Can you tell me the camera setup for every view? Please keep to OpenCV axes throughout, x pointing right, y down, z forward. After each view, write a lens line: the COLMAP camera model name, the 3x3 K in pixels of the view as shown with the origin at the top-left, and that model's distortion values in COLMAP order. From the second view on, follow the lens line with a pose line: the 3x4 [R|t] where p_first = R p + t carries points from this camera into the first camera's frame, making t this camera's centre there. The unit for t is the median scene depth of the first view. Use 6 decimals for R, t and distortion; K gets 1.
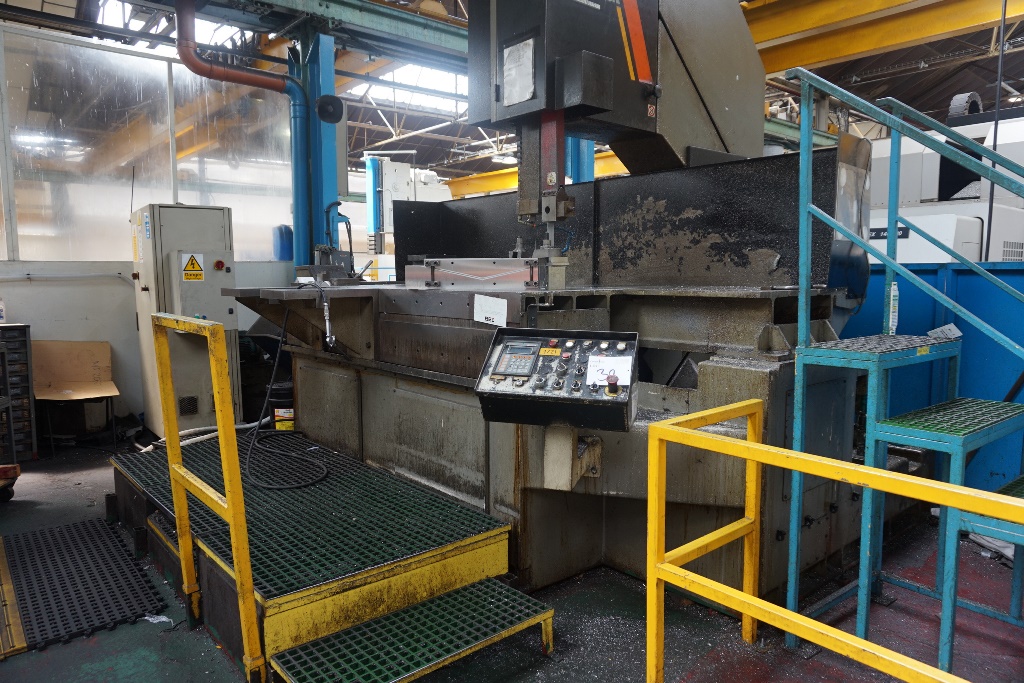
lens RADIAL K [[698.1, 0, 507.2], [0, 698.1, 347.5], [0, 0, 1]] dist [-0.053327, 0.045679]
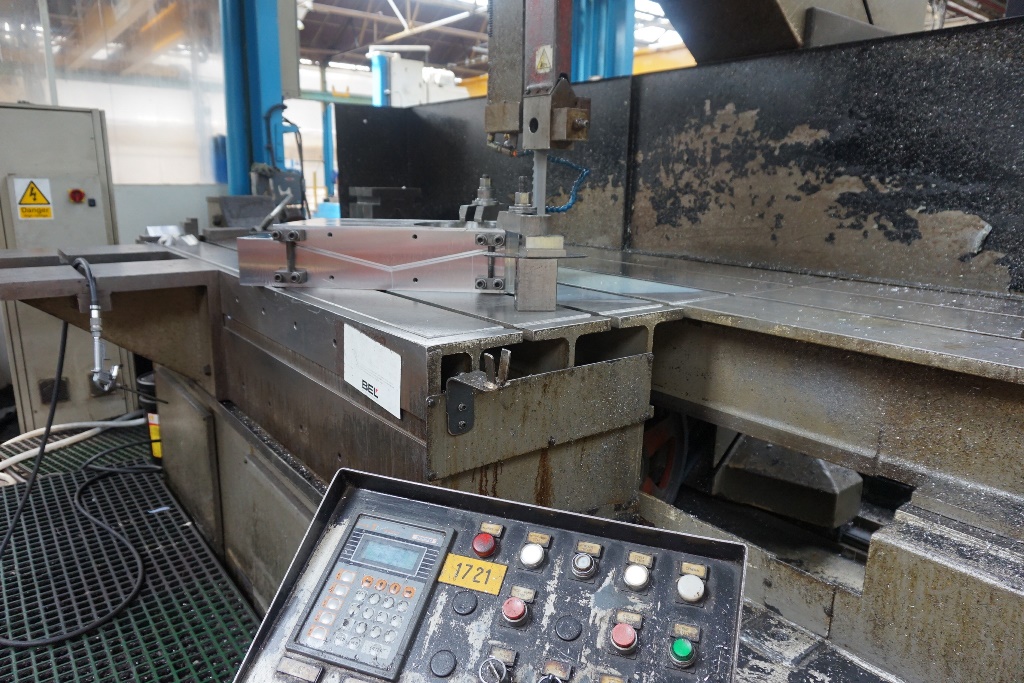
lens RADIAL K [[698.1, 0, 507.2], [0, 698.1, 347.5], [0, 0, 1]] dist [-0.053327, 0.045679]
pose [[0.998765, 0.032159, -0.037879, 0.053692], [-0.027182, 0.991749, 0.125280, -0.087862], [0.041596, -0.124096, 0.991398, 0.422012]]
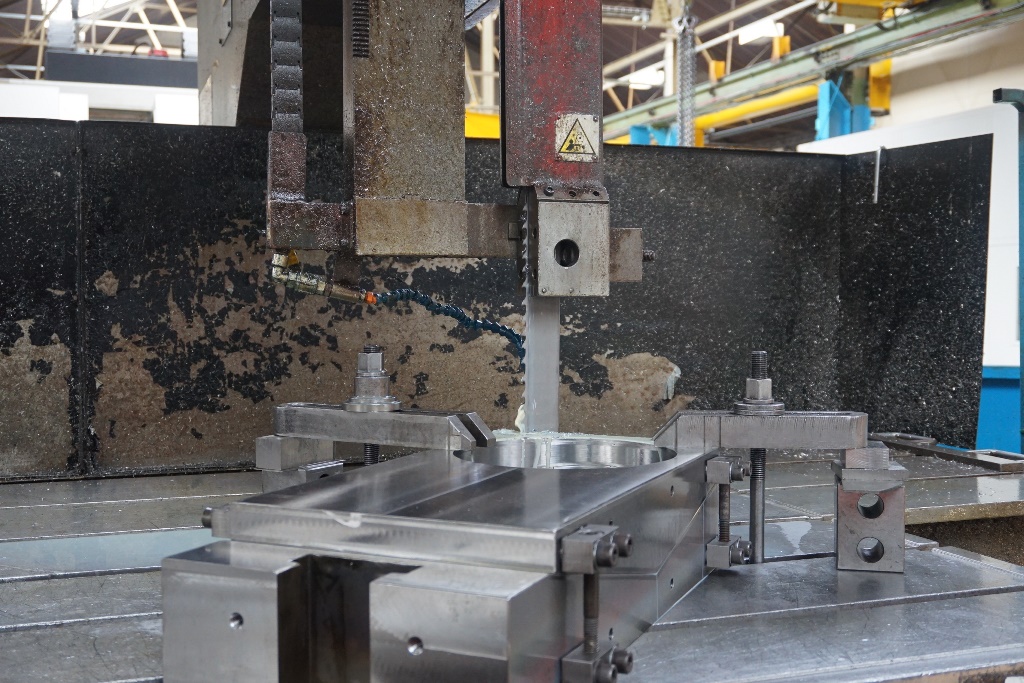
lens RADIAL K [[1147.3, 0, 512.0], [0, 1147.3, 341.5], [0, 0, 1]] dist [-0.007859, -0.012920]
pose [[0.350082, -0.032883, 0.936142, -0.305359], [0.099557, 0.995029, -0.002279, -0.142366], [-0.931413, 0.093997, 0.351616, 0.749092]]
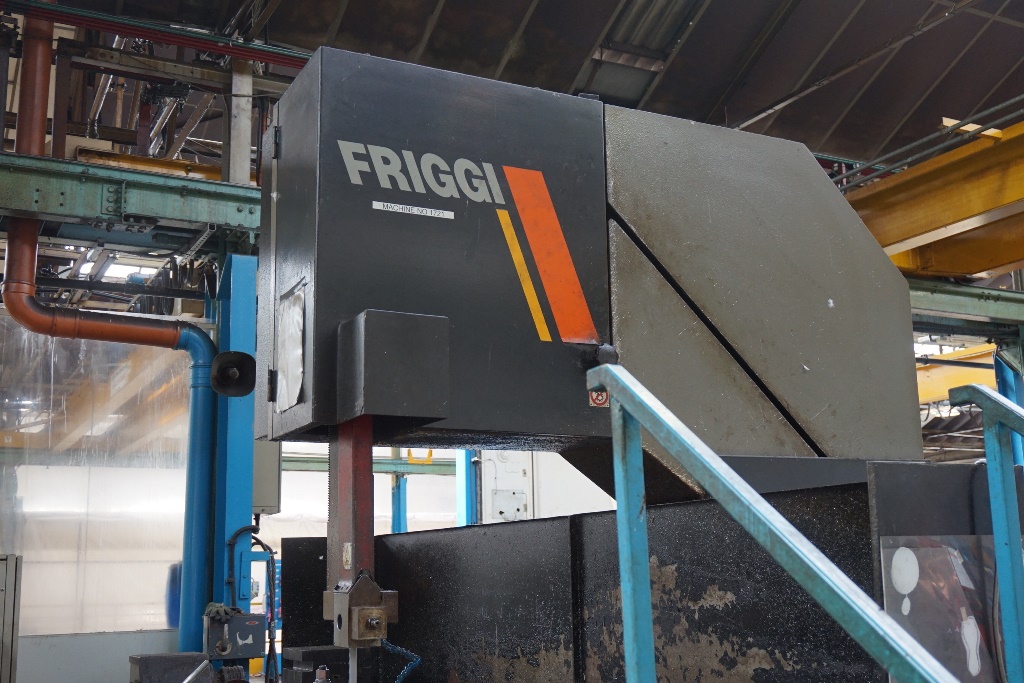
lens RADIAL K [[1147.3, 0, 512.0], [0, 1147.3, 341.5], [0, 0, 1]] dist [-0.007859, -0.012920]
pose [[0.974591, -0.060805, -0.215582, 0.304508], [-0.005851, 0.955211, -0.295869, -0.128381], [0.223916, 0.289612, 0.930584, 0.205022]]
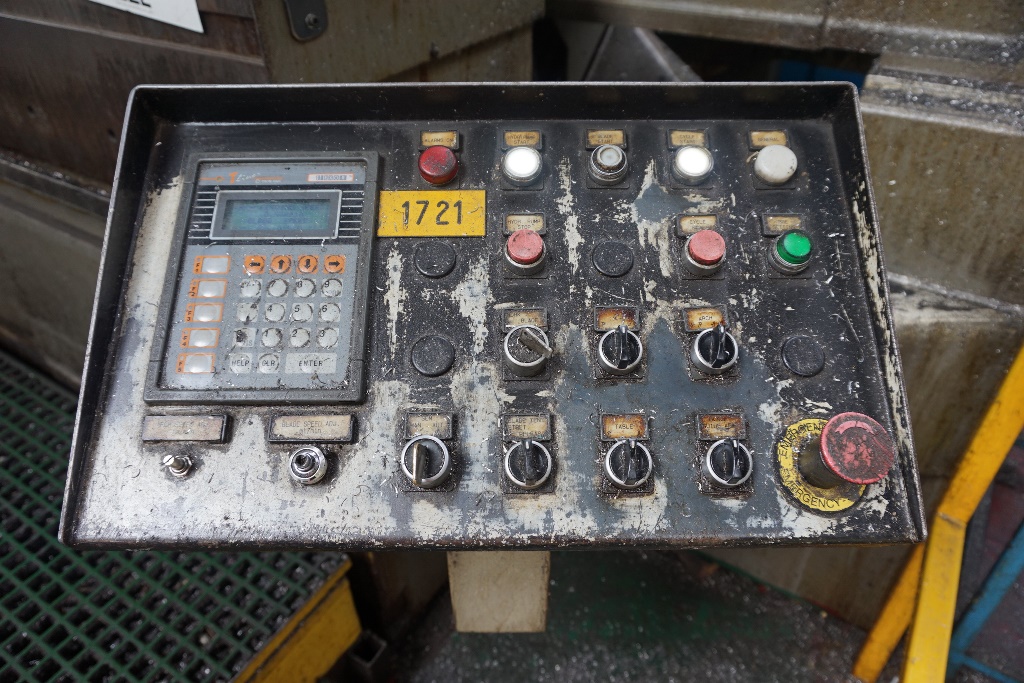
lens RADIAL K [[698.1, 0, 507.2], [0, 698.1, 347.5], [0, 0, 1]] dist [-0.053327, 0.045679]
pose [[0.955767, -0.190731, 0.223899, 0.018580], [0.048924, 0.853730, 0.518413, -0.038881], [-0.290027, -0.484528, 0.825298, 0.499121]]
